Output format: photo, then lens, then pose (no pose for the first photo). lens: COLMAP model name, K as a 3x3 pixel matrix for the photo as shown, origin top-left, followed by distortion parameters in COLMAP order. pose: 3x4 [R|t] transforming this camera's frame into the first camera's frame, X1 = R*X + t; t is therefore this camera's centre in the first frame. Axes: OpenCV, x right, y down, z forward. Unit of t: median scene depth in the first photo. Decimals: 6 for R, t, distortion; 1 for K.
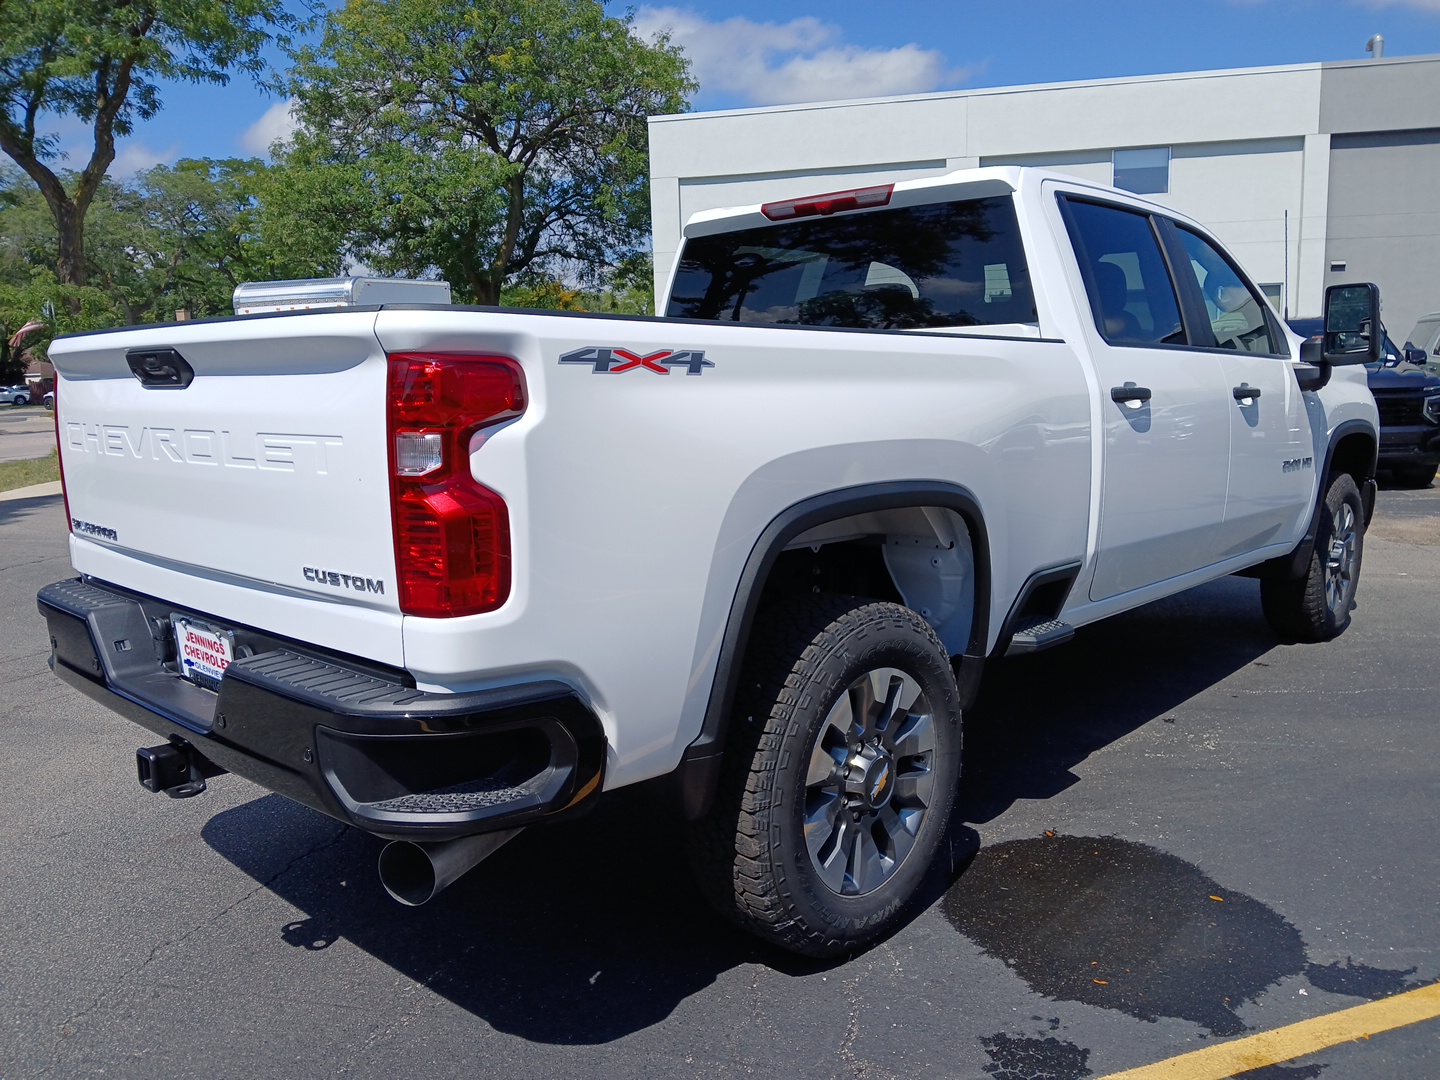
lens RADIAL K [[1150.5, 0, 710.2], [0, 1150.5, 537.0], [0, 0, 1]] dist [0.064617, -0.119233]
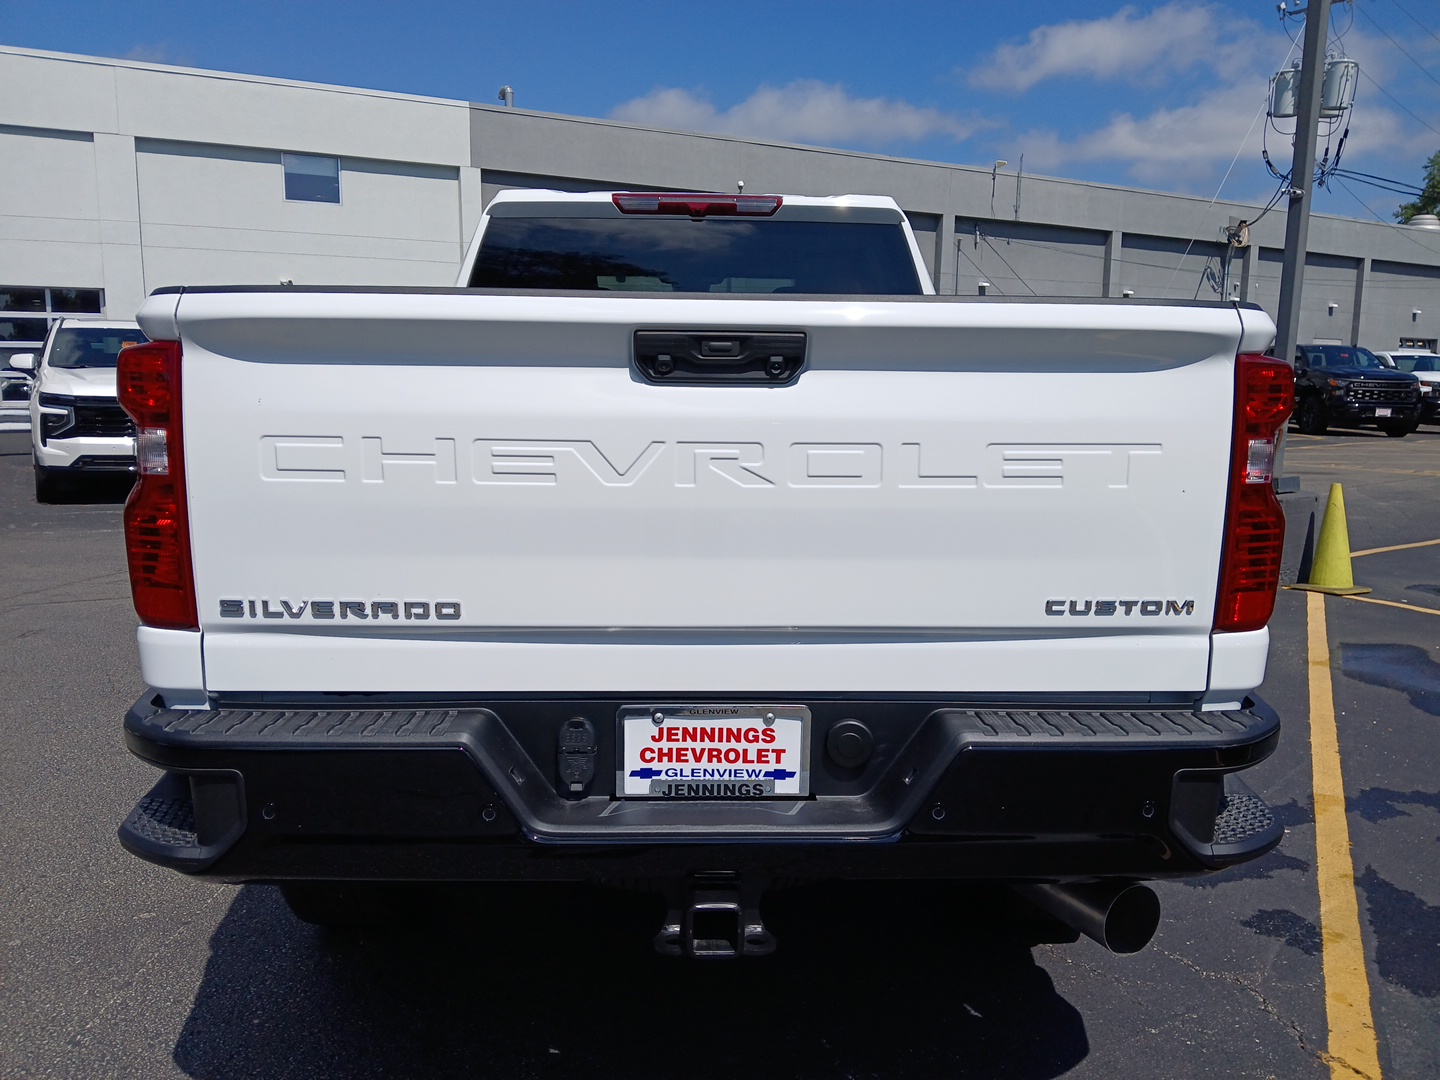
lens RADIAL K [[1150.5, 0, 740.6], [0, 1150.5, 530.8], [0, 0, 1]] dist [0.064617, -0.119233]
pose [[0.696210, -0.070914, 0.714327, -0.991020], [0.078940, 0.996637, 0.022002, -0.054874], [-0.713485, 0.041071, 0.699466, 0.506543]]
